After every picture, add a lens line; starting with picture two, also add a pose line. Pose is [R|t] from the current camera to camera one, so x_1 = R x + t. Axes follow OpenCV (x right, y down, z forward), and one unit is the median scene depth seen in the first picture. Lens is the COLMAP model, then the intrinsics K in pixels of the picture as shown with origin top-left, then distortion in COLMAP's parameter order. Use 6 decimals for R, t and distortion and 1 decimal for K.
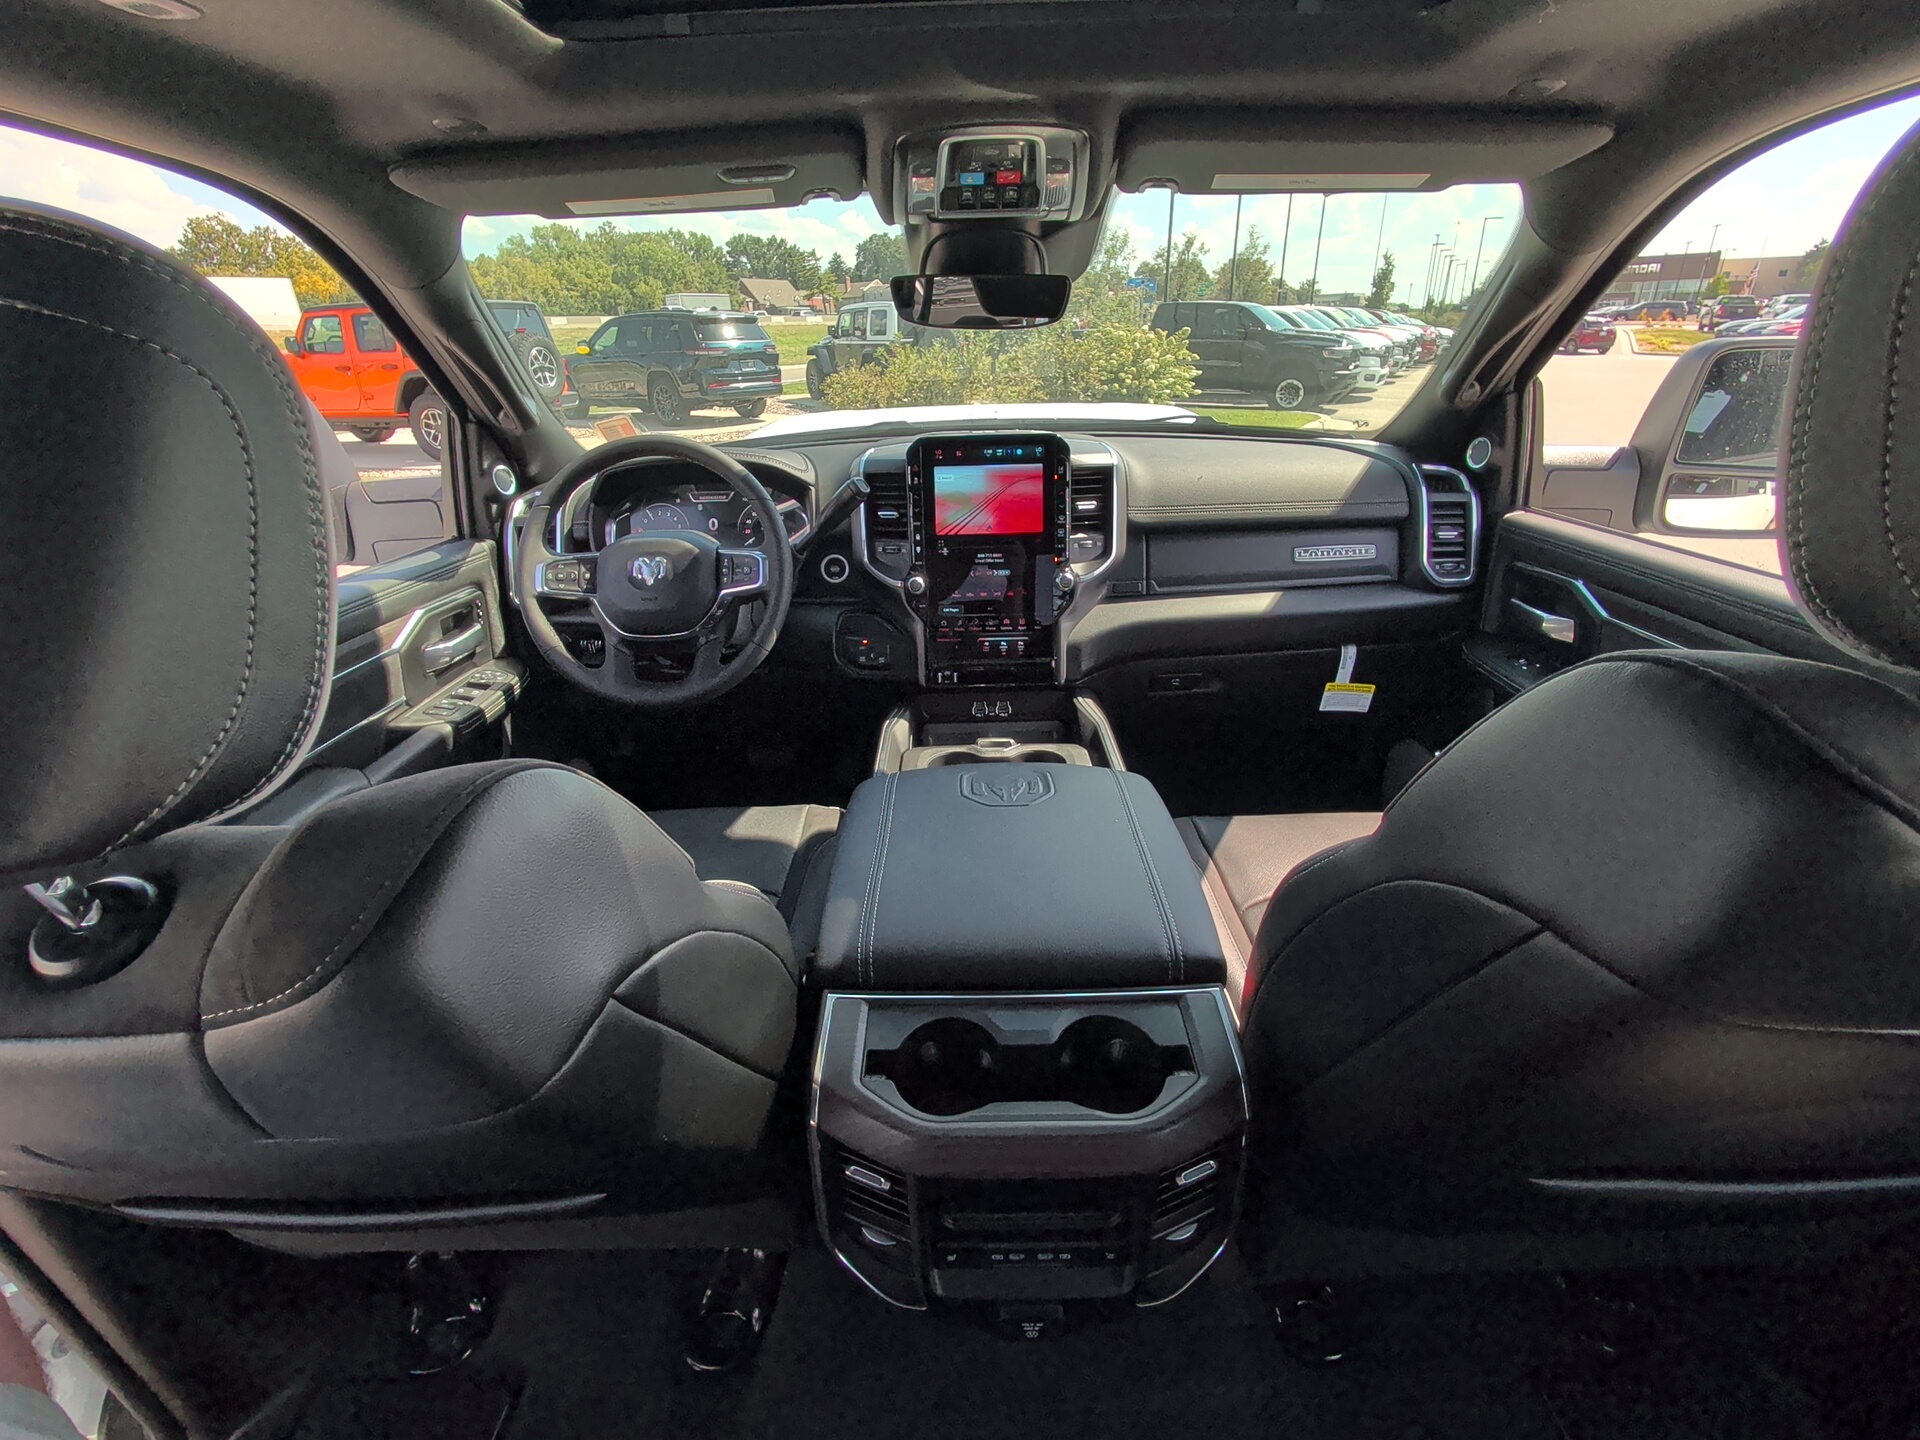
lens RADIAL K [[825.4, 0, 960.9], [0, 825.4, 717.3], [0, 0, 1]] dist [0.010048, -0.011009]
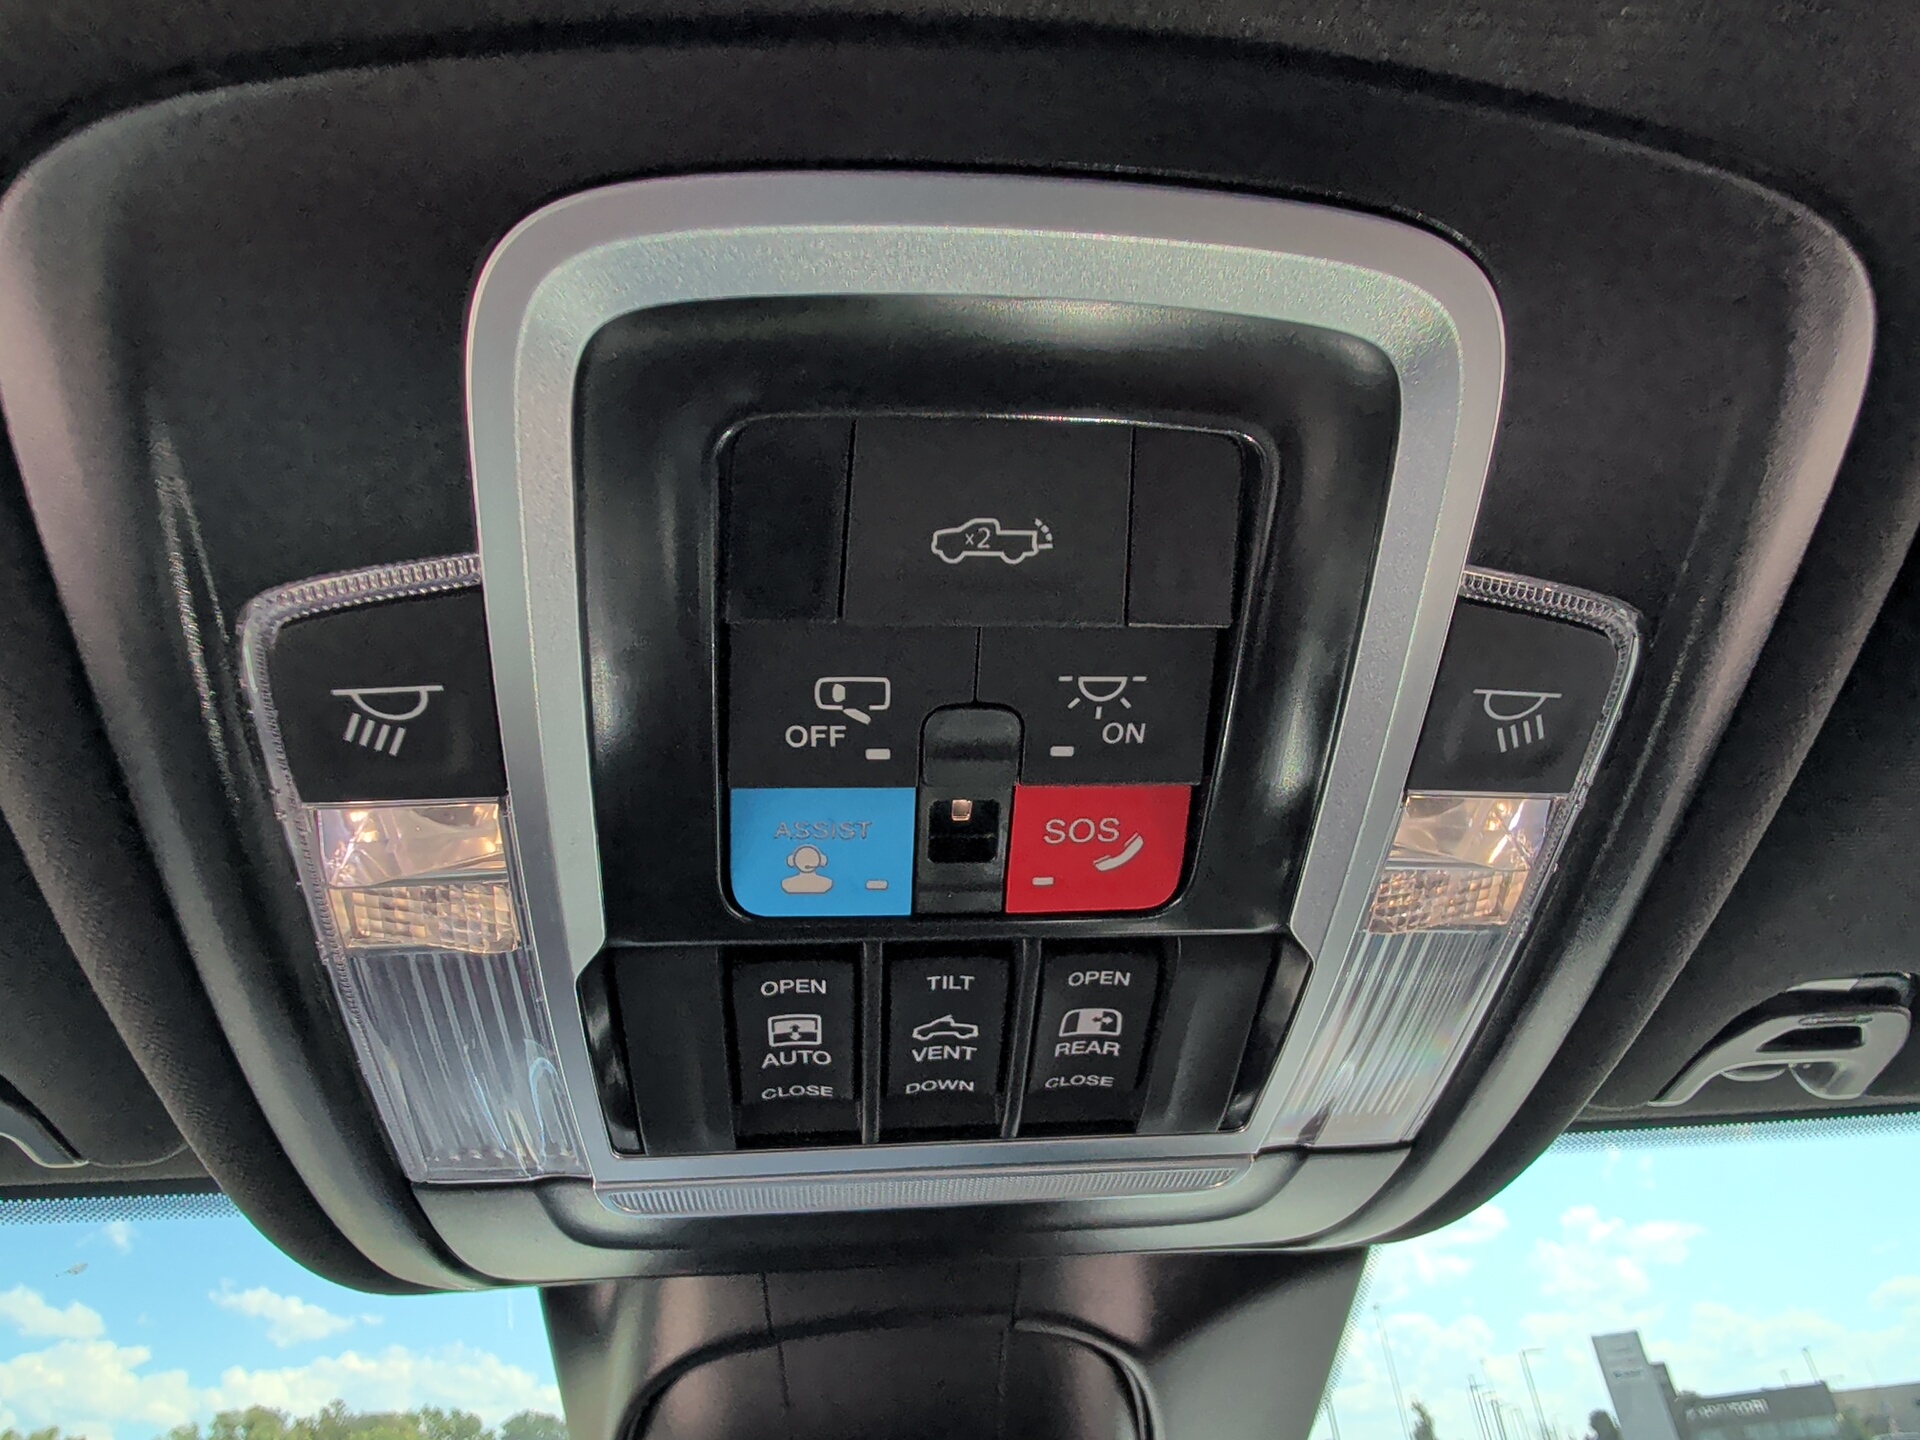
lens RADIAL K [[1153.9, 0, 964.3], [0, 1153.9, 814.8], [0, 0, 1]] dist [0.008264, -0.011119]
pose [[0.995170, 0.010874, 0.097562, 0.016924], [0.075957, 0.544282, -0.835456, -0.480479], [-0.062186, 0.838832, 0.540828, 0.859107]]
